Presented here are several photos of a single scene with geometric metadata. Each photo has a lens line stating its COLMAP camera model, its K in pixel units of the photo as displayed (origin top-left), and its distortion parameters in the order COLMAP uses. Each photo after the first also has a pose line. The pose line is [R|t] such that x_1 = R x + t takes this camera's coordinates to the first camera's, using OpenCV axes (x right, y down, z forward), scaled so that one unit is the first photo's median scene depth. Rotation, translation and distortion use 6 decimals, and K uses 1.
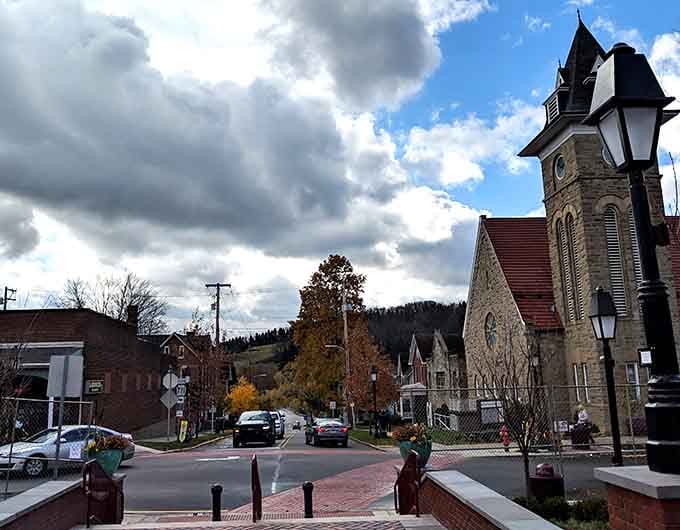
lens RADIAL K [[553.5, 0, 340.0], [0, 553.5, 265.0], [0, 0, 1]] dist [-0.006715, -0.006773]
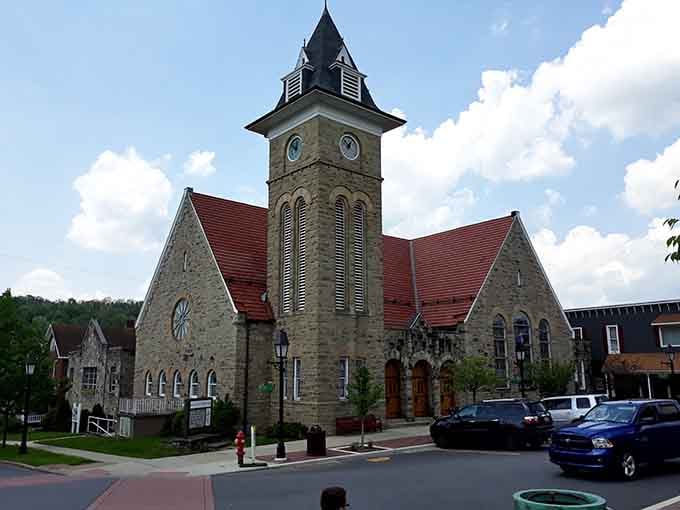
lens RADIAL K [[553.3, 0, 340.0], [0, 553.3, 255.0], [0, 0, 1]] dist [0.132985, -0.228764]
pose [[0.814468, 0.136659, 0.563885, -0.046575], [-0.130009, 0.990139, -0.052180, 0.040889], [-0.565456, -0.030811, 0.824203, 0.169159]]
